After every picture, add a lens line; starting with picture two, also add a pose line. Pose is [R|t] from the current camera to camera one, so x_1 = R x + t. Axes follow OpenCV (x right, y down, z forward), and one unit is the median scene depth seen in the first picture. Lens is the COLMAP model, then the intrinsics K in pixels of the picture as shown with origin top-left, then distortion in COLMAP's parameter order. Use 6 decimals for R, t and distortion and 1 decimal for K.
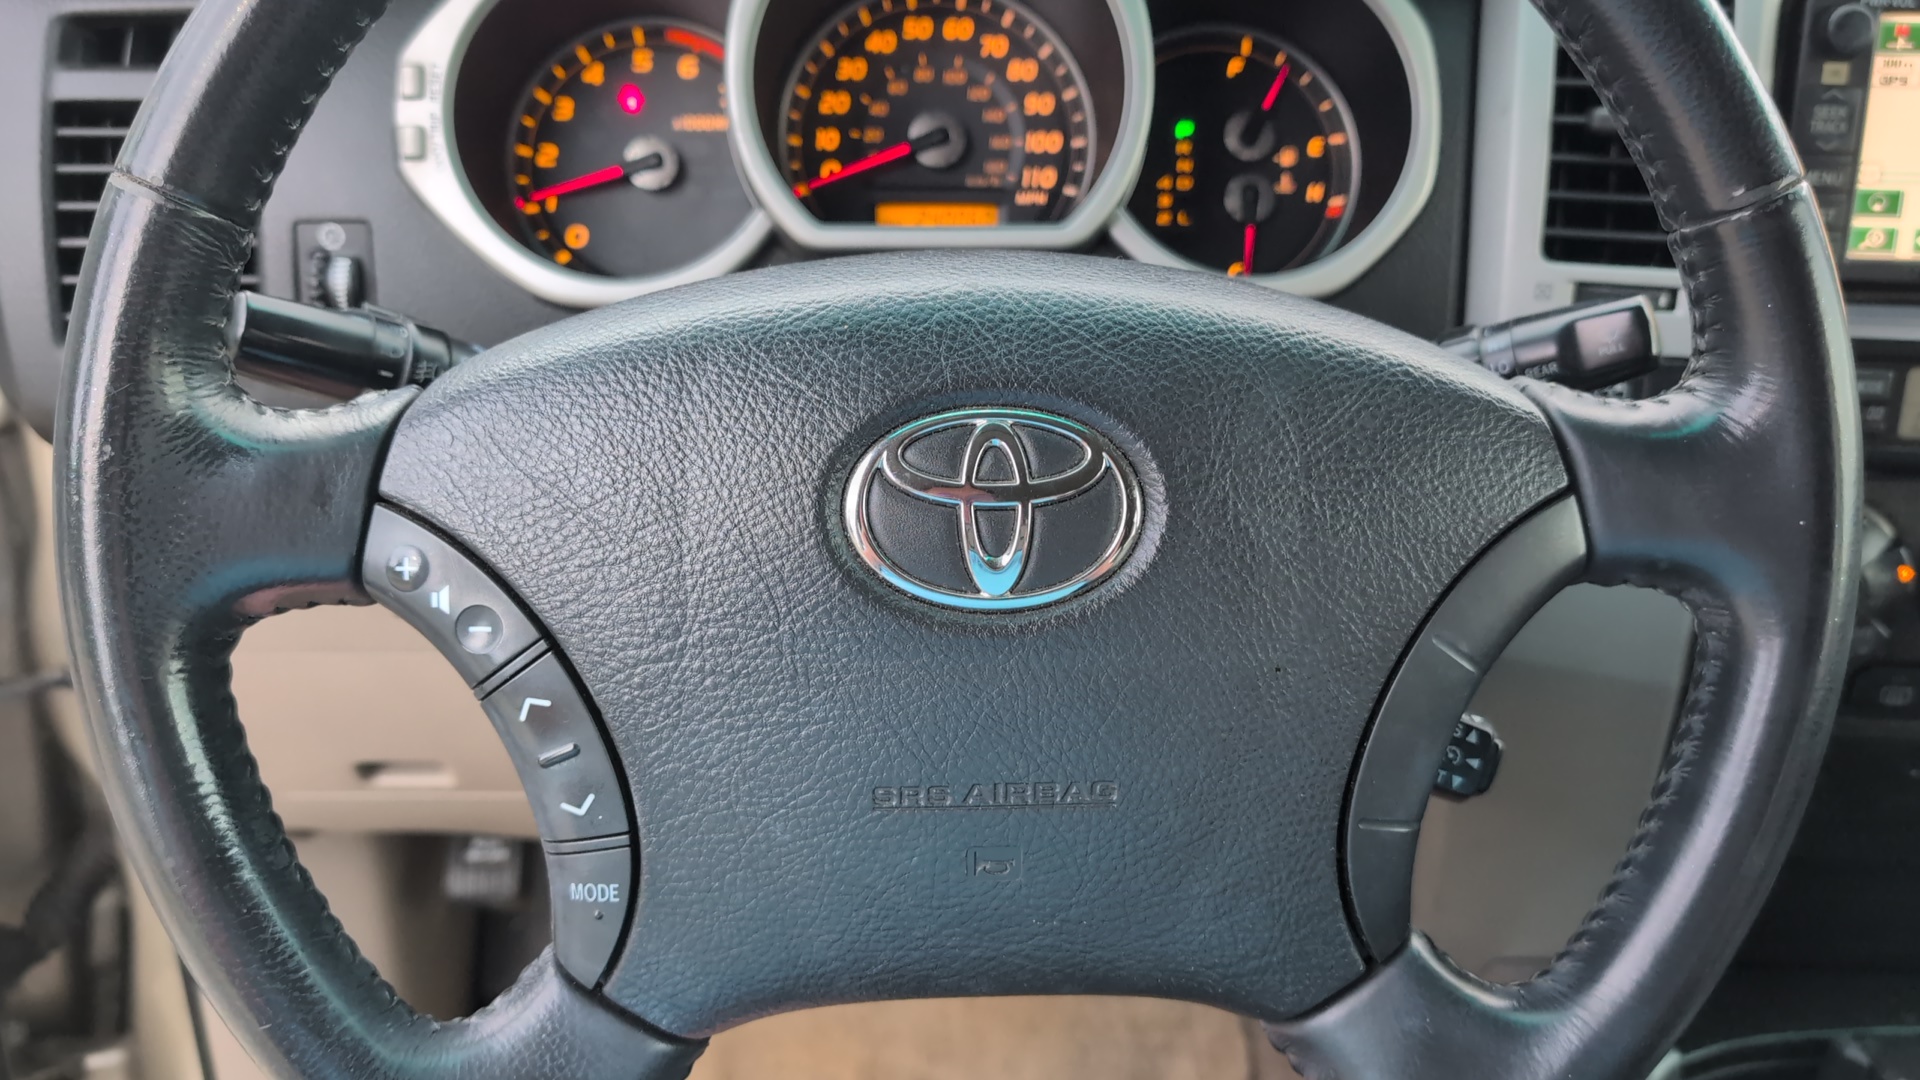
lens RADIAL K [[1650.7, 0, 960.0], [0, 1650.7, 540.0], [0, 0, 1]] dist [-0.002856, 0.000147]
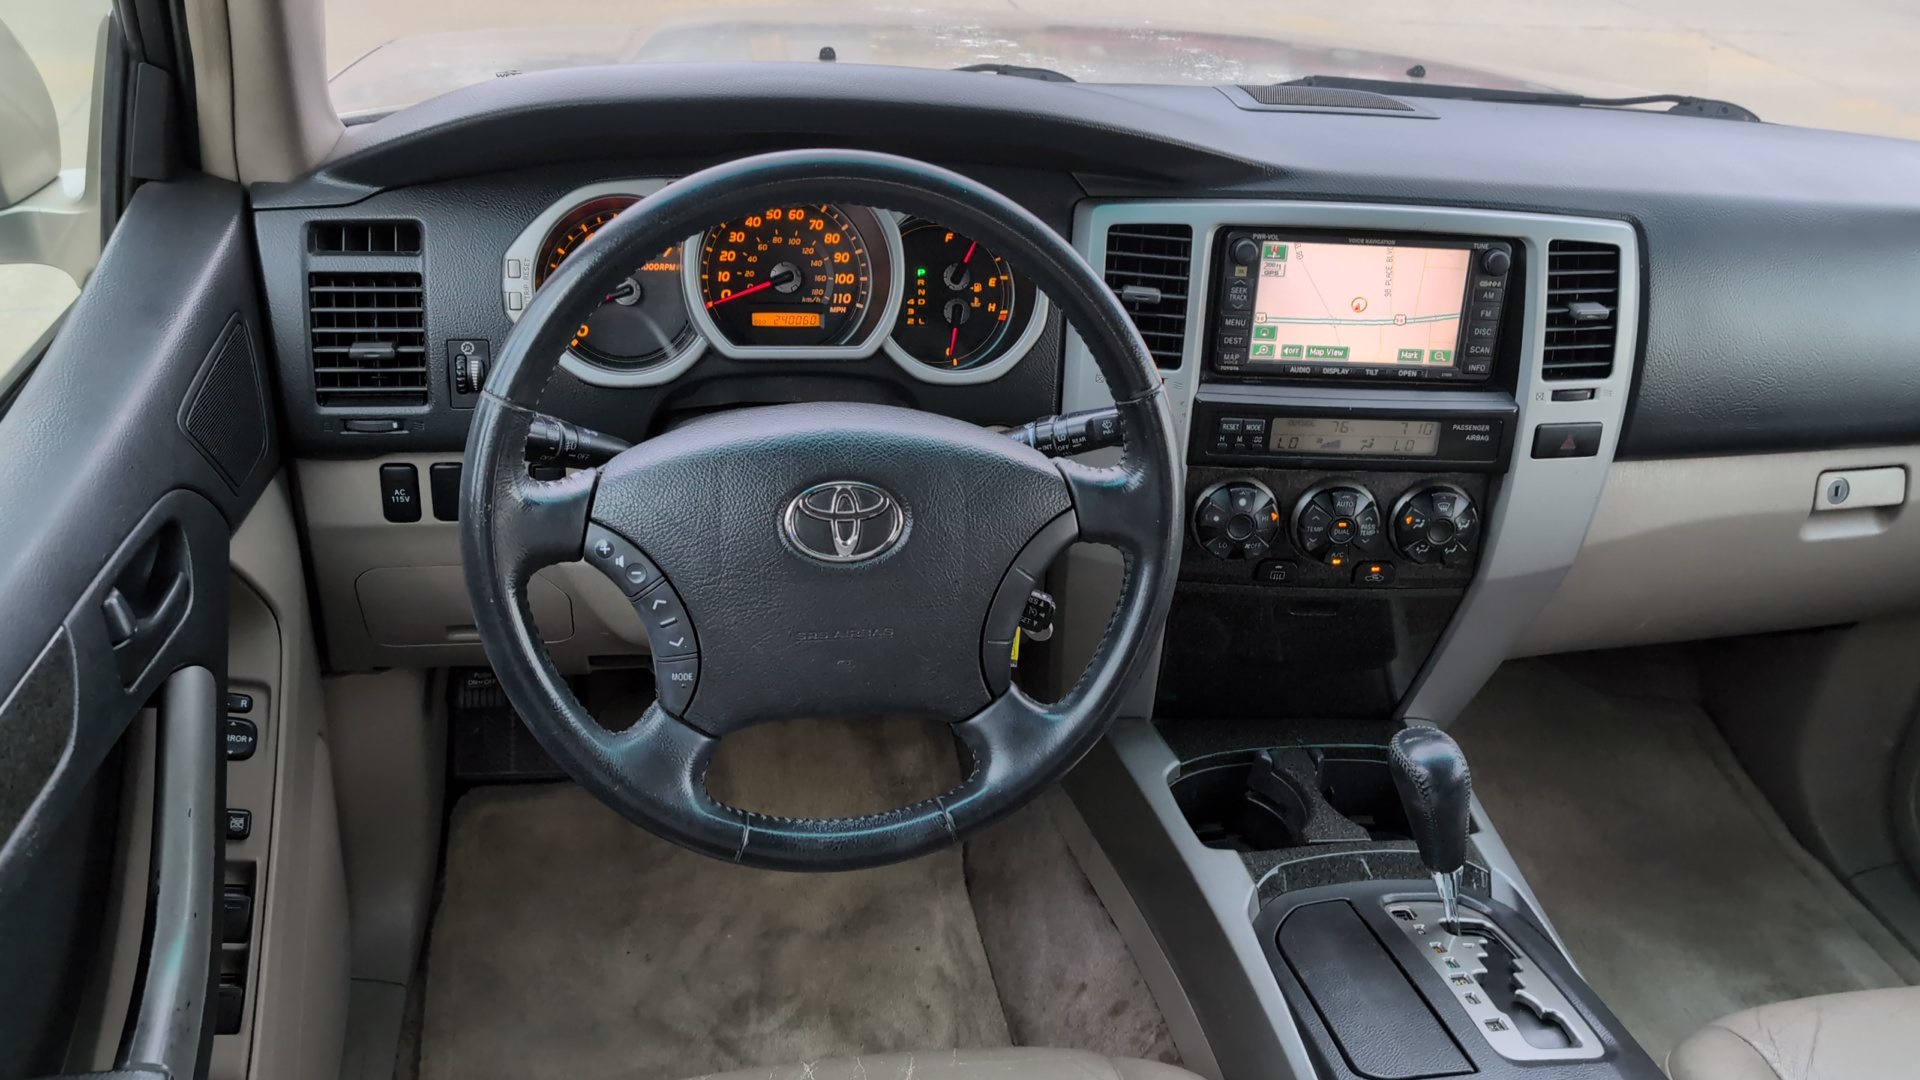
lens RADIAL K [[1609.3, 0, 960.0], [0, 1609.3, 540.0], [0, 0, 1]] dist [0.106725, -0.208556]
pose [[0.988455, -0.015812, 0.150690, -0.096218], [0.002112, 0.995881, 0.090648, -0.116481], [-0.151503, -0.089283, 0.984416, -0.795342]]
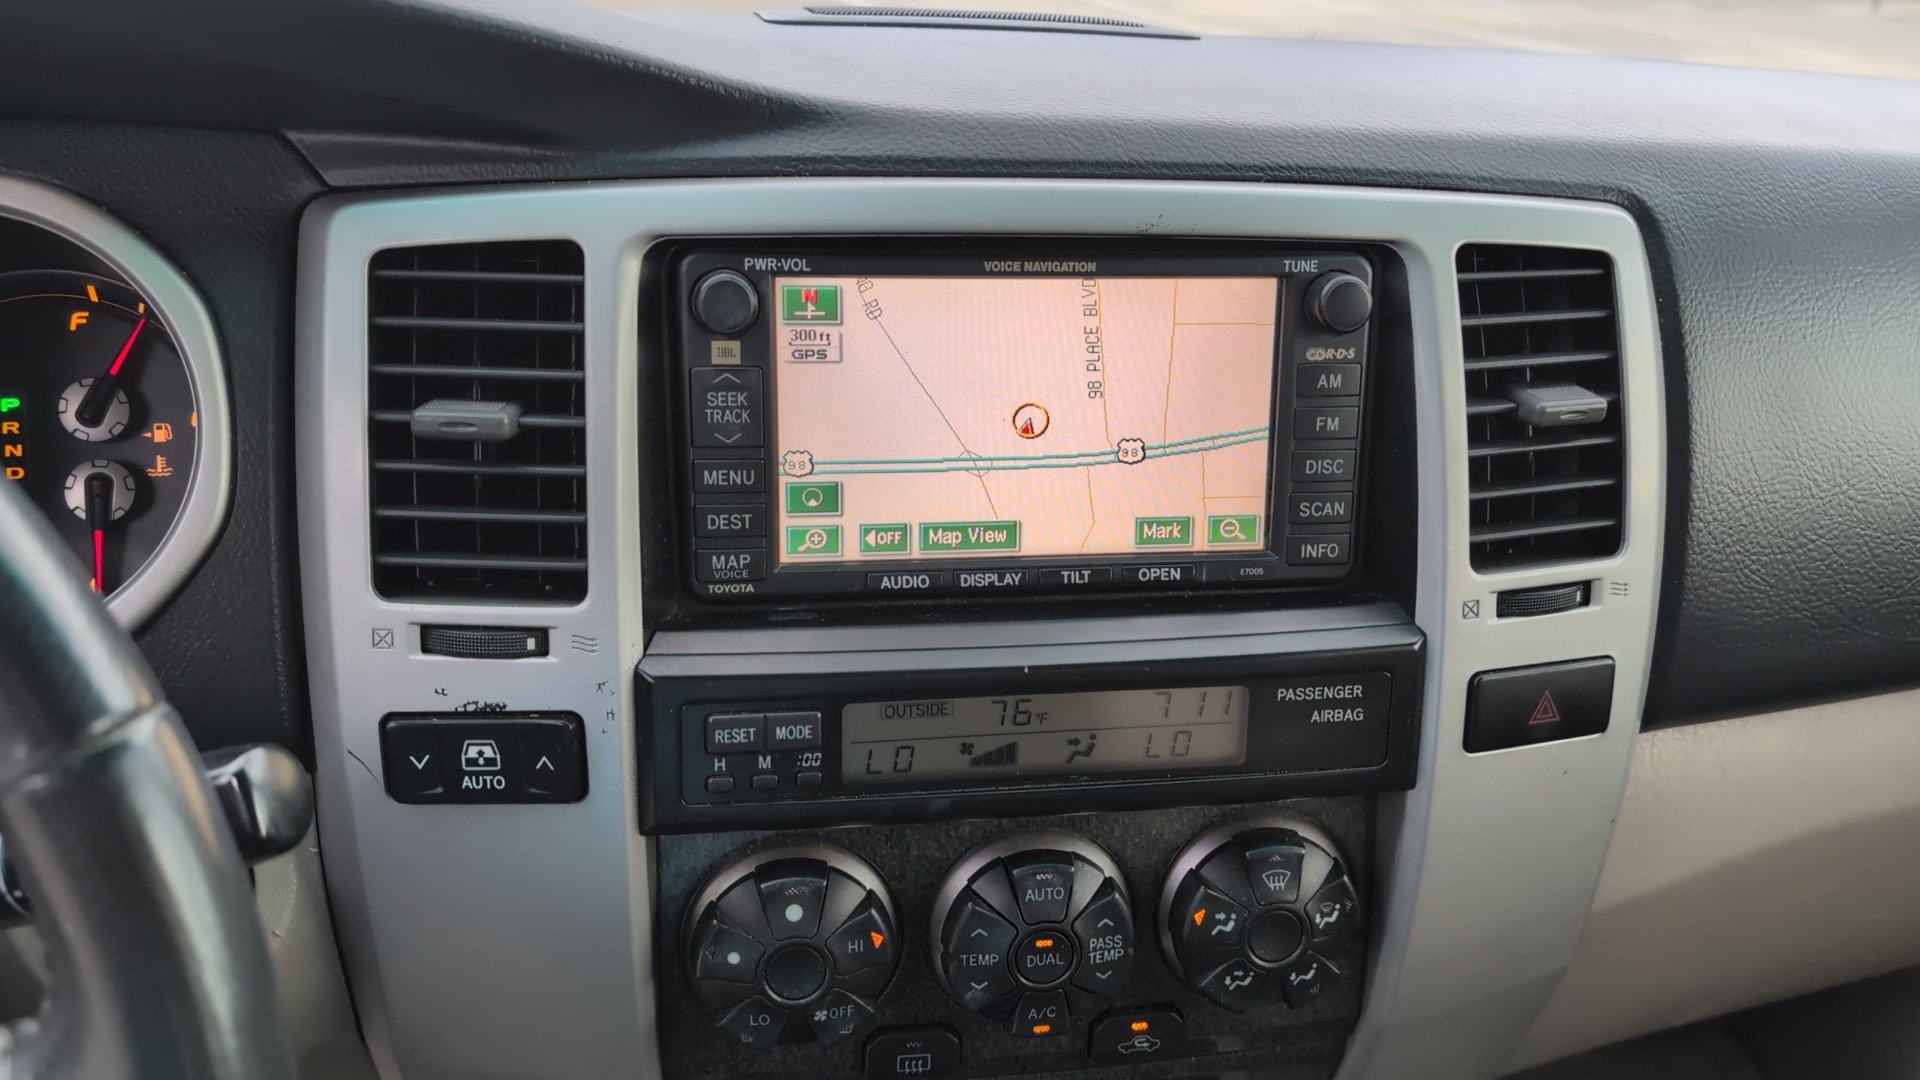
lens RADIAL K [[1609.3, 0, 960.0], [0, 1609.3, 540.0], [0, 0, 1]] dist [0.106725, -0.208556]
pose [[0.973925, -0.062861, 0.217986, 0.398404], [0.066798, 0.997709, -0.010728, -0.149453], [-0.216812, 0.025010, 0.975893, 0.170327]]
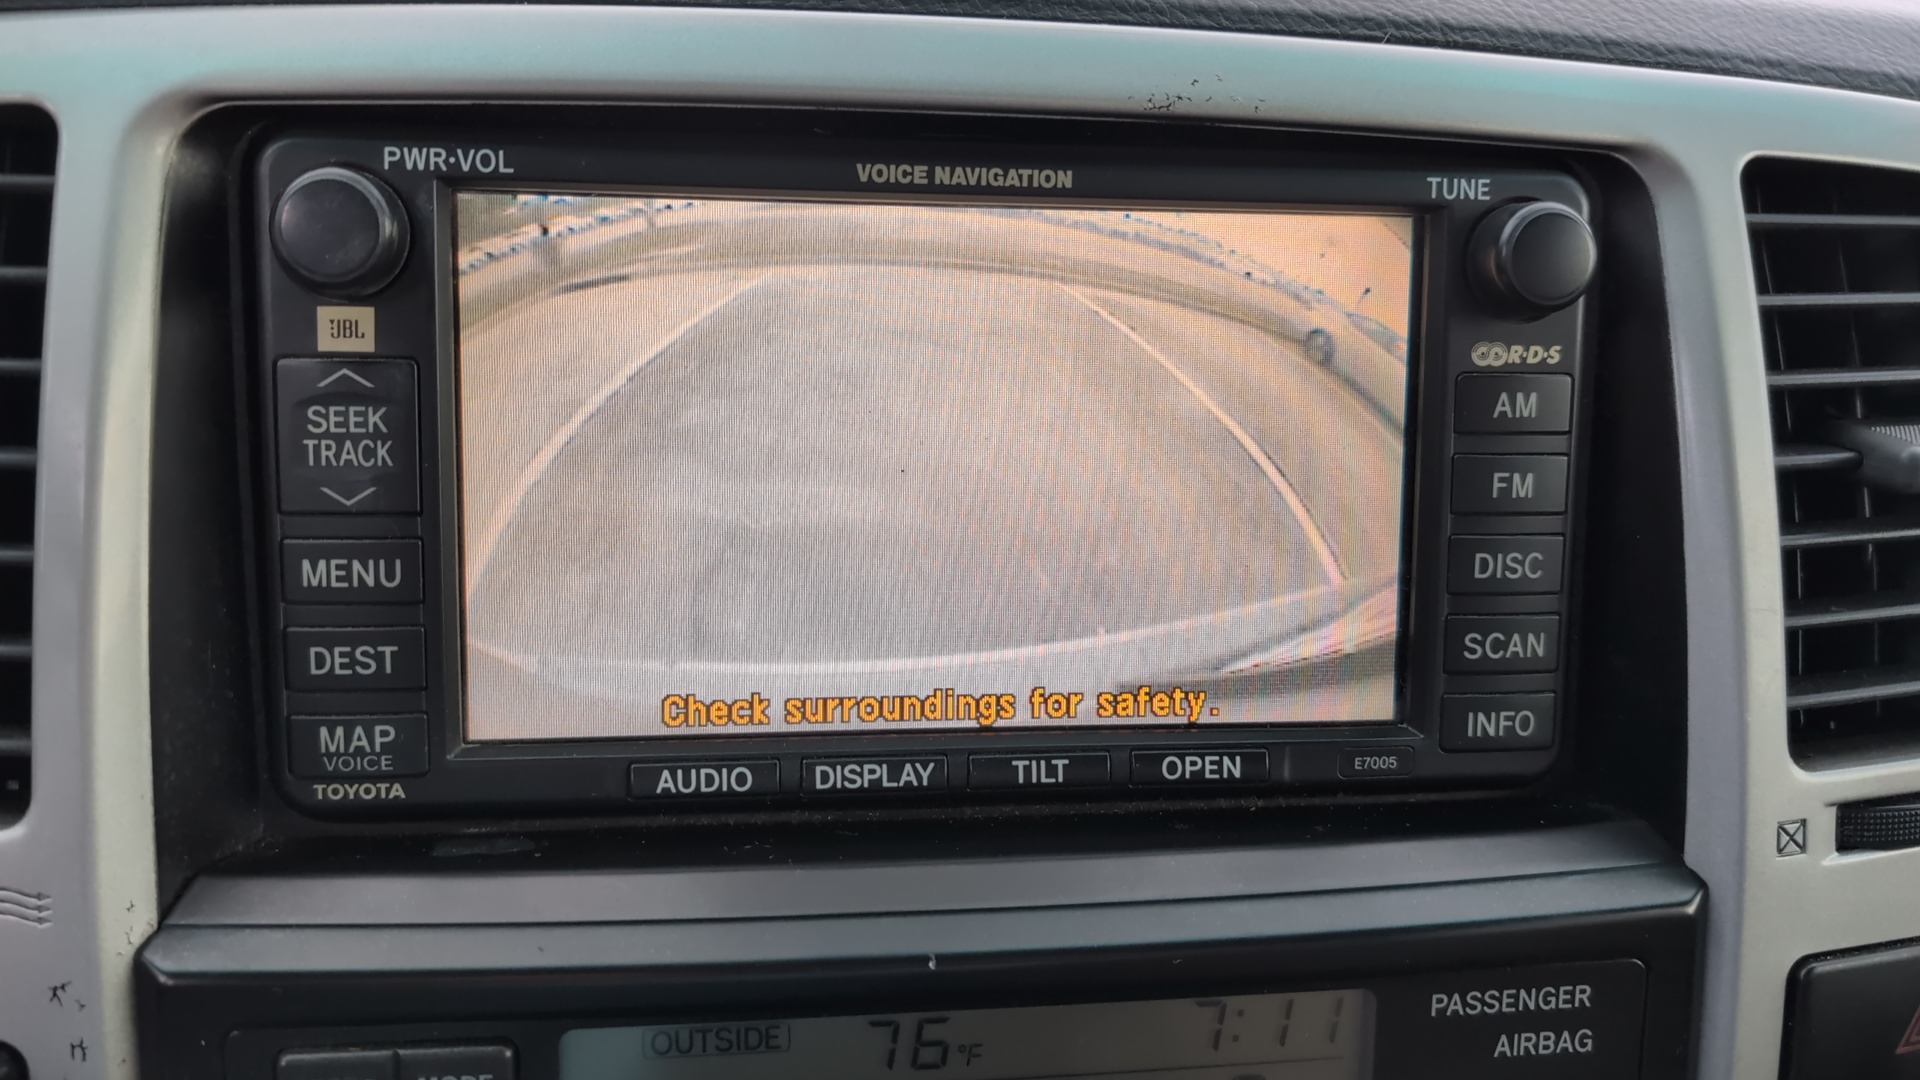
lens RADIAL K [[1437.8, 0, 960.0], [0, 1437.8, 540.0], [0, 0, 1]] dist [0.002450, -0.003489]
pose [[0.982826, -0.037240, 0.180738, 0.529106], [0.059143, 0.991327, -0.117355, -0.152605], [-0.174800, 0.126028, 0.976505, 0.534799]]
